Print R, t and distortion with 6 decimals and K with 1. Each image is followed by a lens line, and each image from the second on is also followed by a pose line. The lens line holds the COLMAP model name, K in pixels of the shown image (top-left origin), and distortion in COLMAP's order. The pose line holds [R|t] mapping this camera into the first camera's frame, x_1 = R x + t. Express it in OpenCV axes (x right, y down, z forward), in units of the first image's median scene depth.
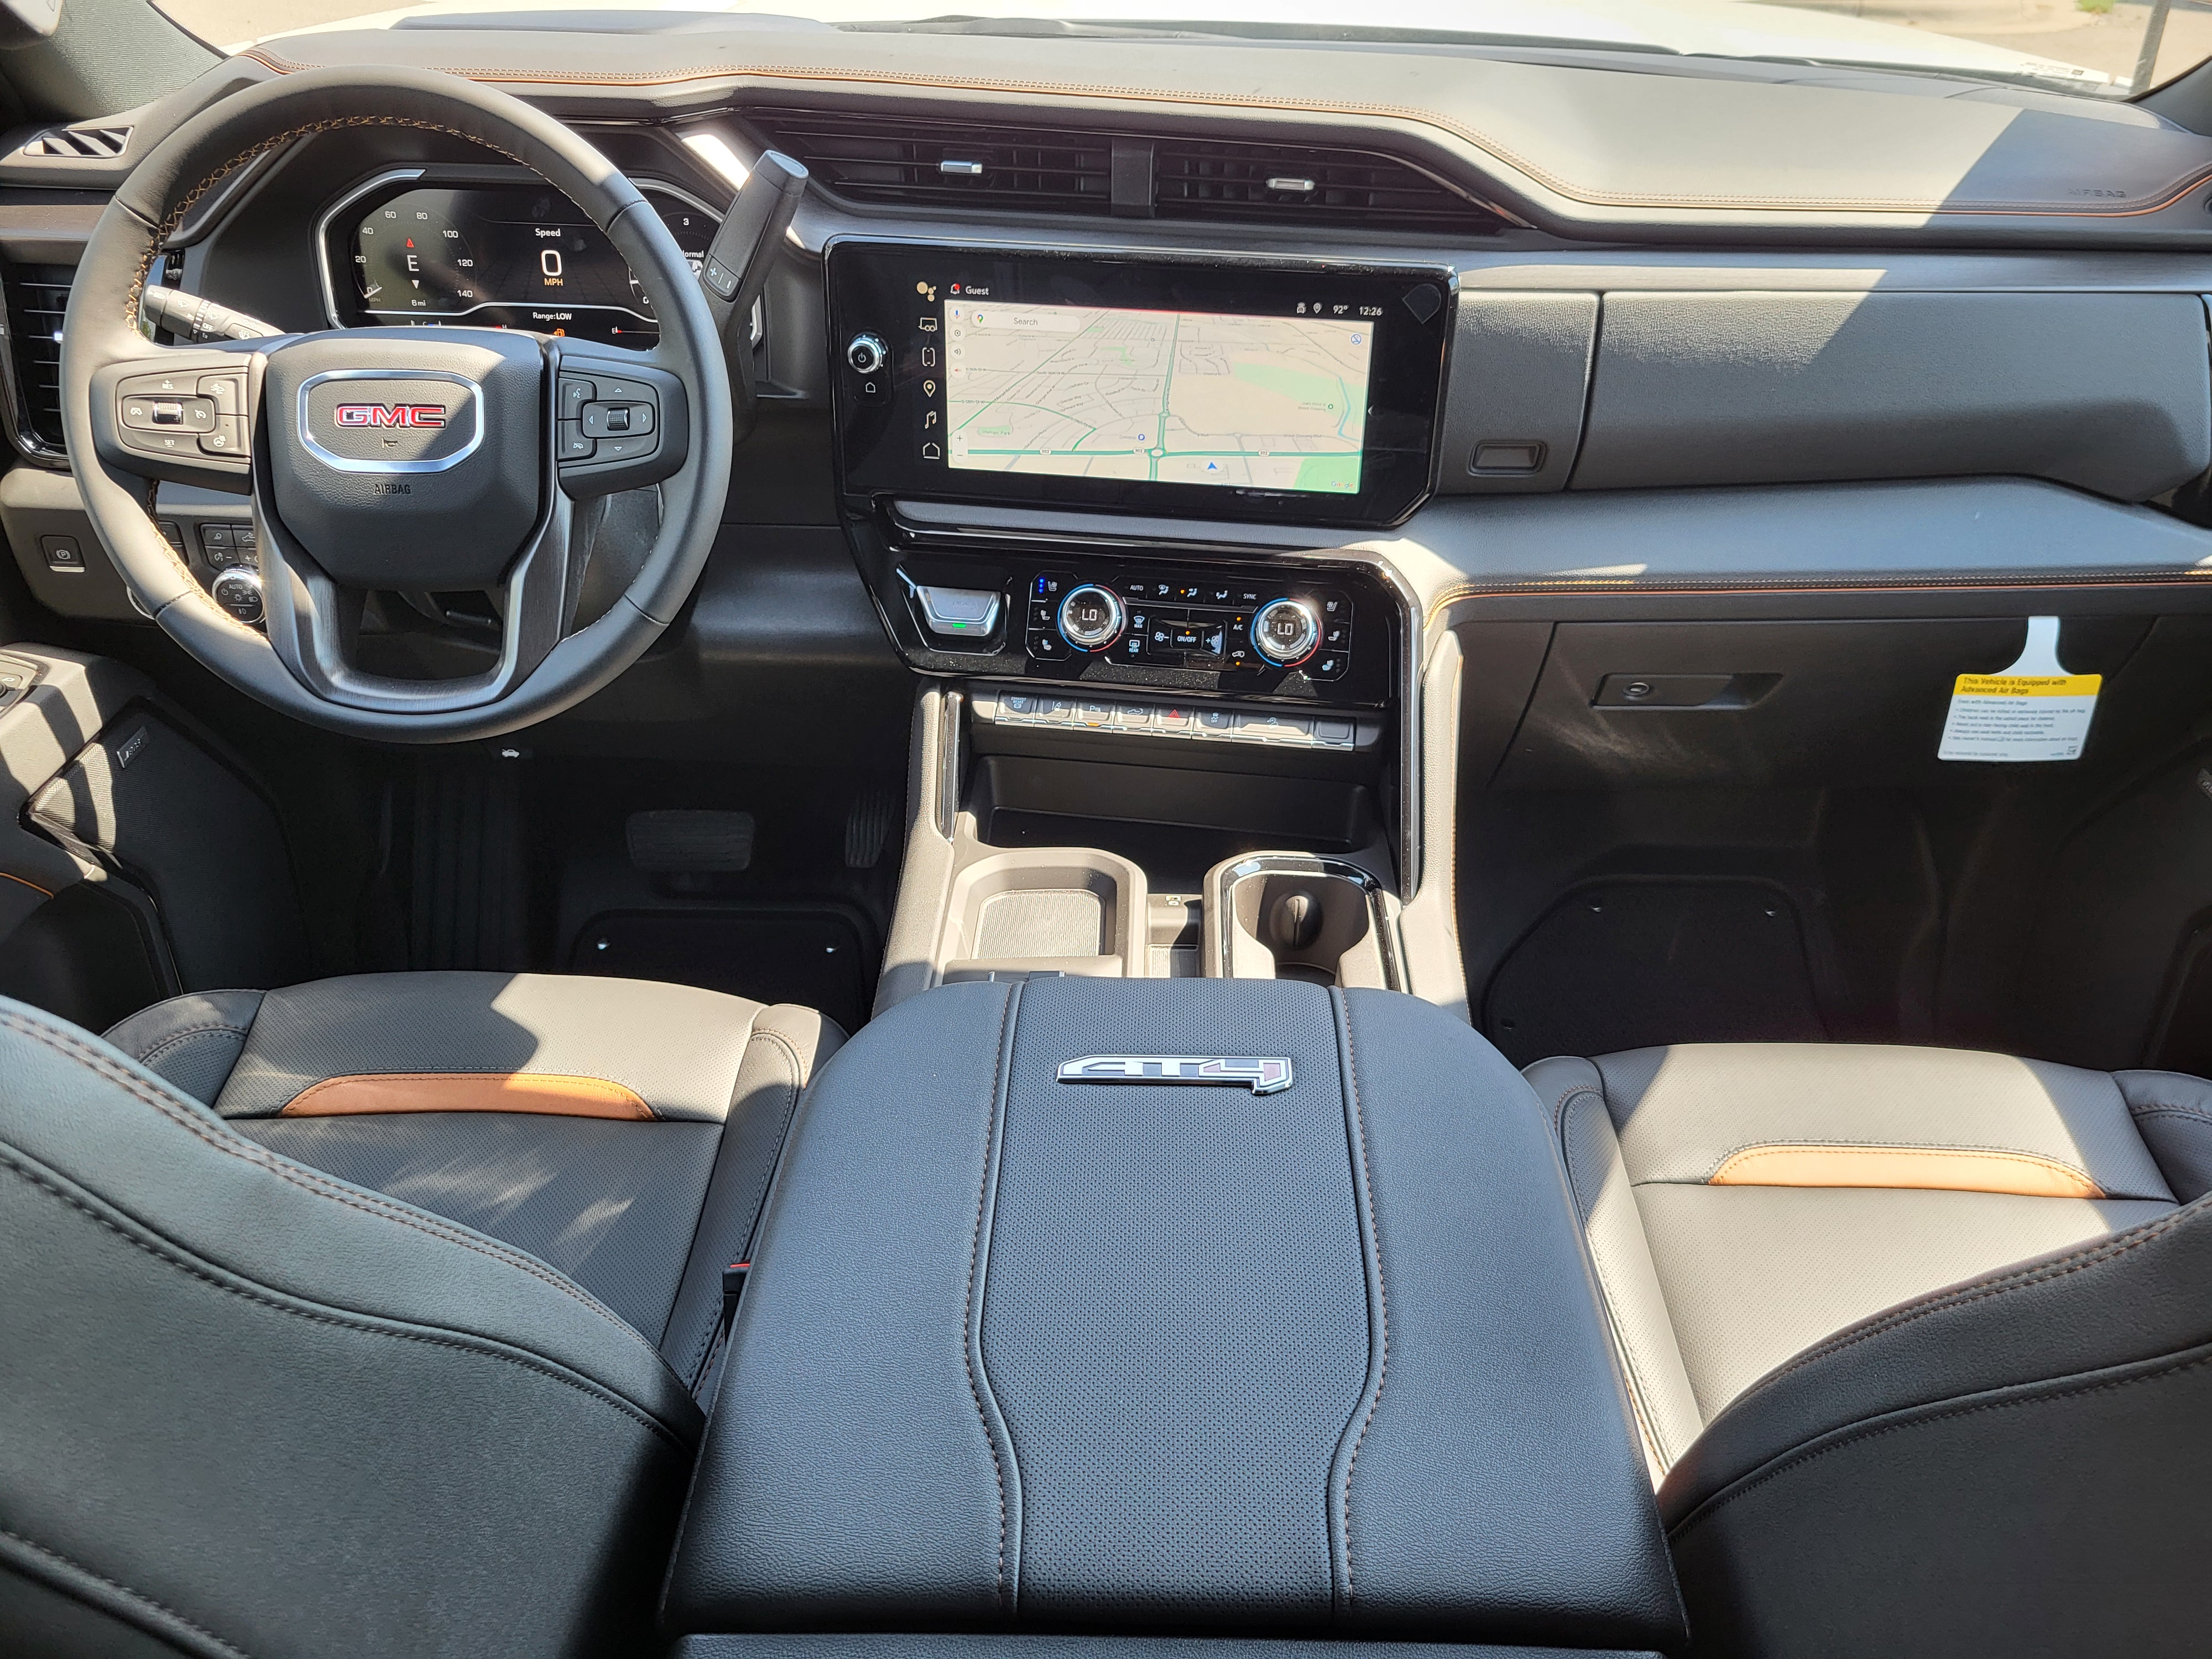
lens RADIAL K [[1672.5, 0, 1155.9], [0, 1672.5, 849.2], [0, 0, 1]] dist [0.016449, 0.027332]
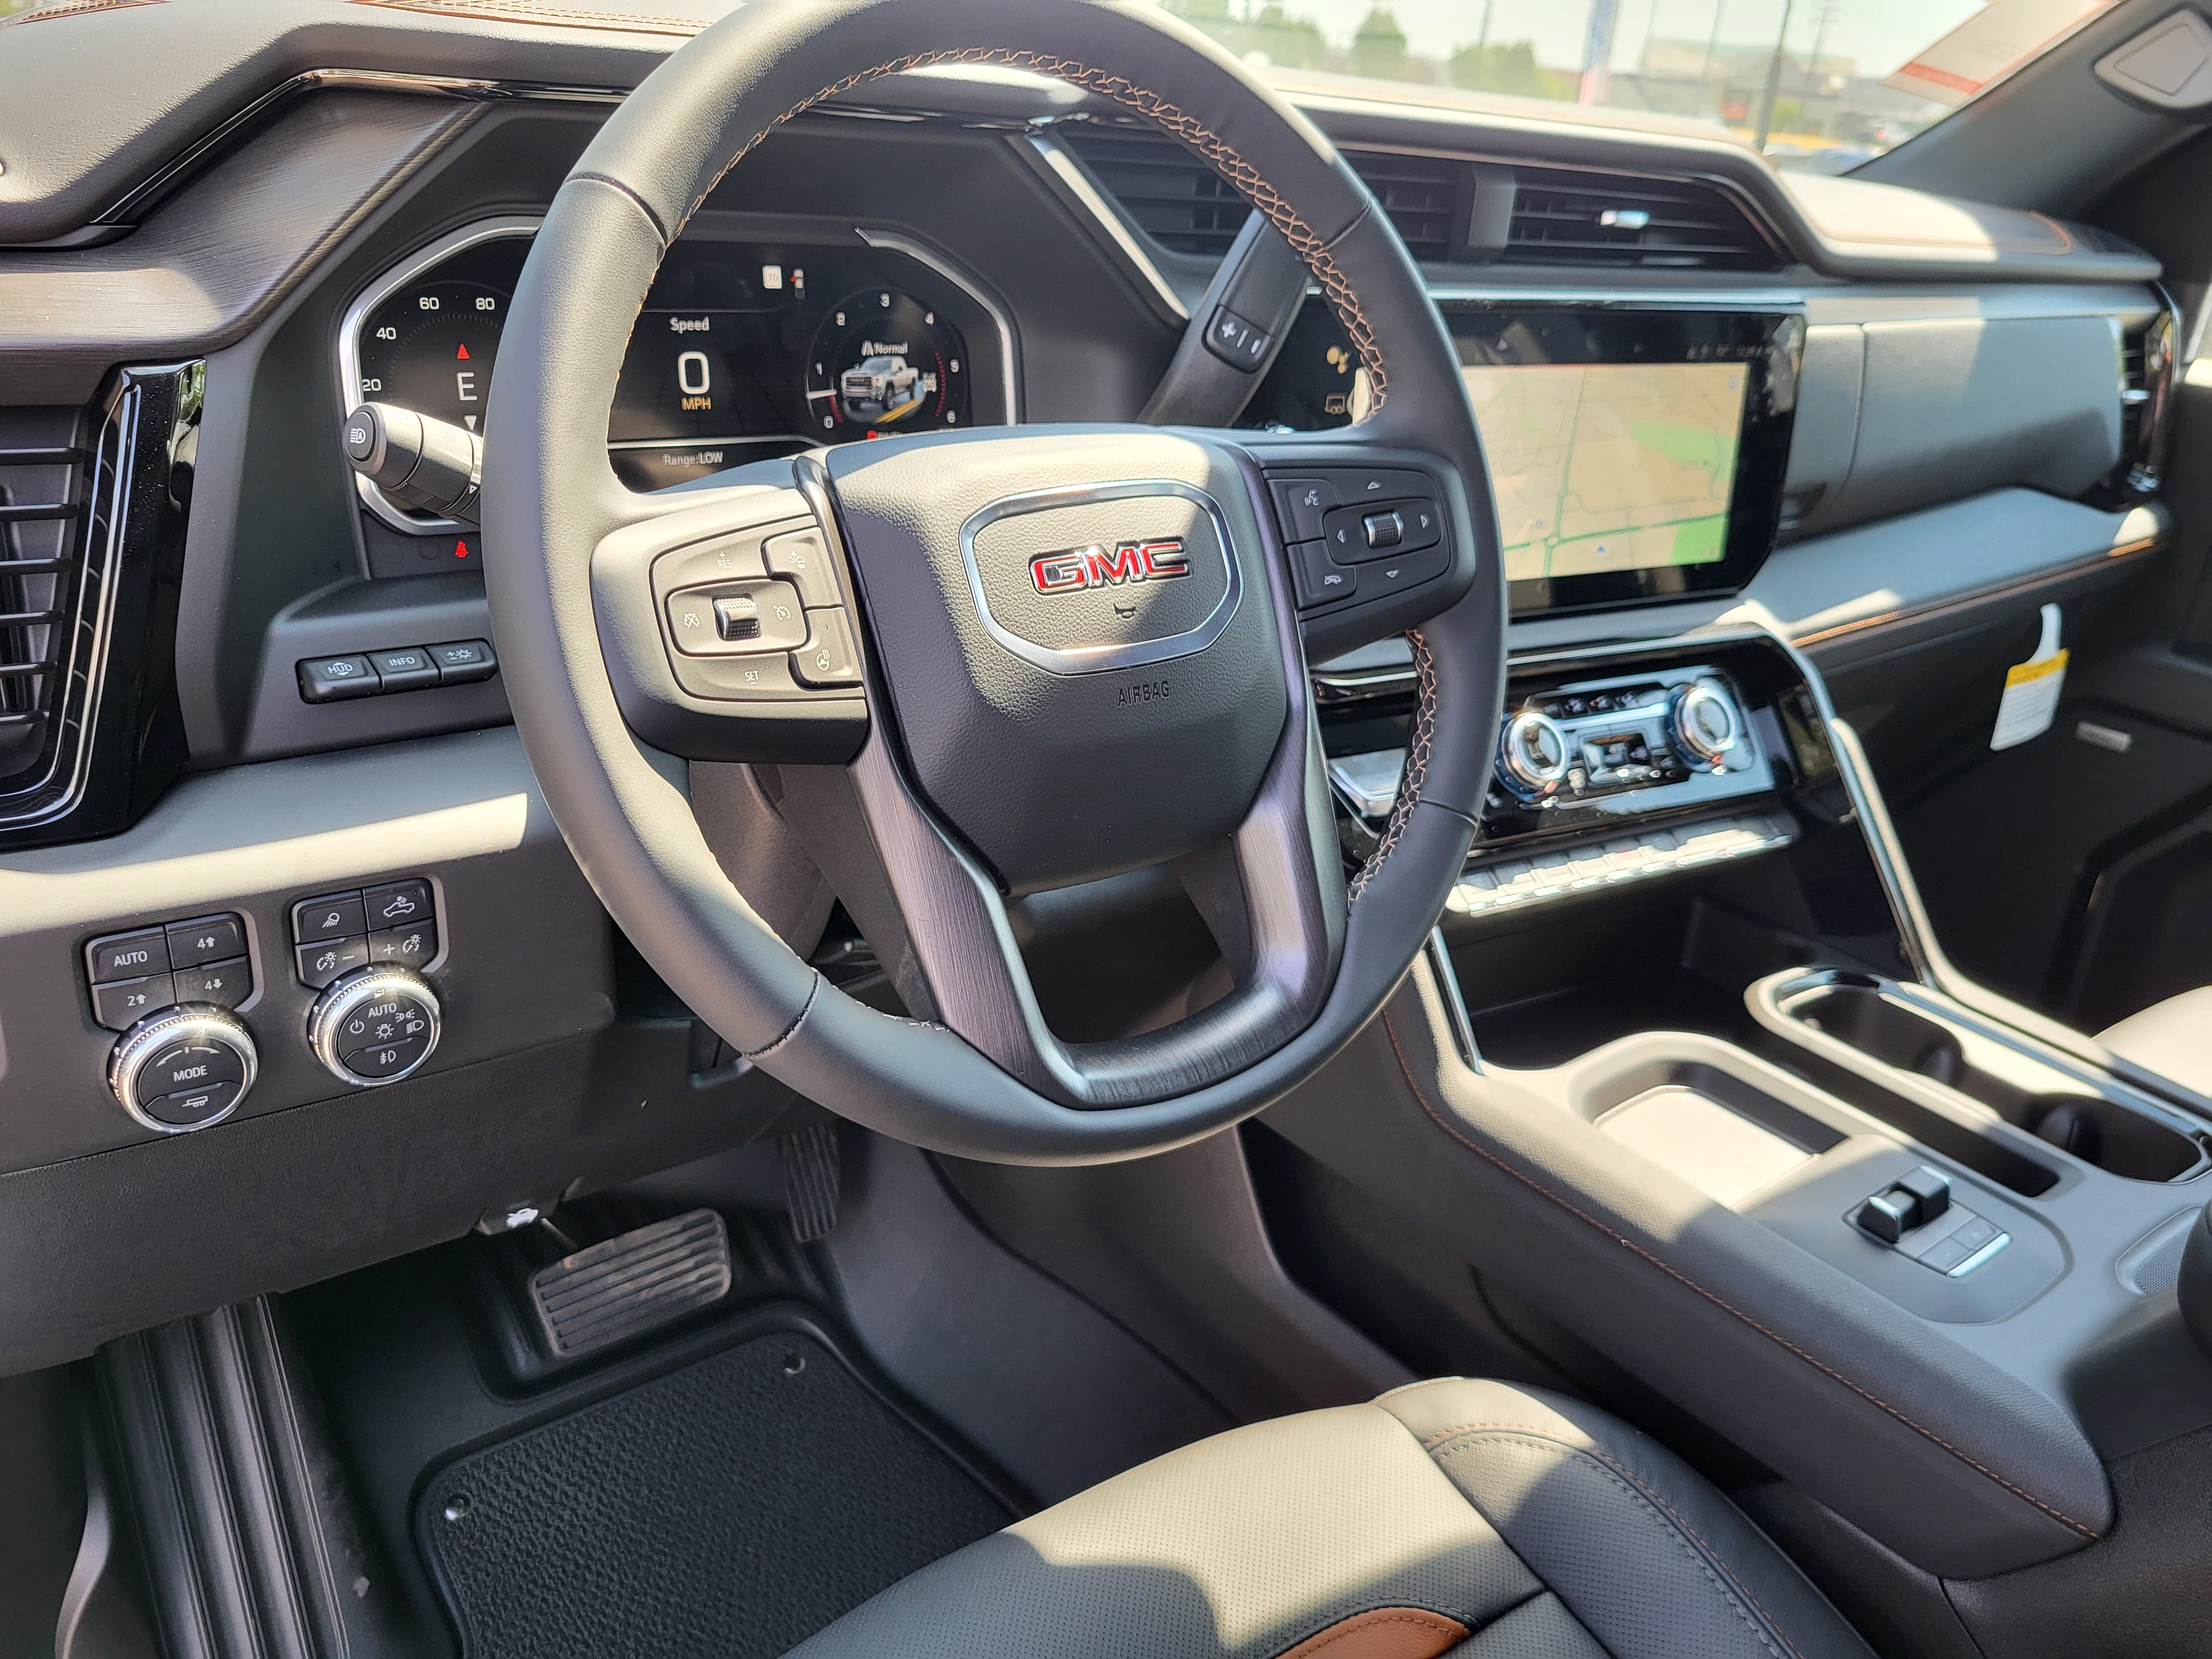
lens RADIAL K [[1672.5, 0, 1102.3], [0, 1672.5, 854.0], [0, 0, 1]] dist [0.016449, 0.027332]
pose [[0.792245, -0.212508, 0.572004, -0.684714], [0.280858, 0.959194, -0.032643, -0.128563], [-0.541726, 0.186513, 0.819601, 0.489697]]
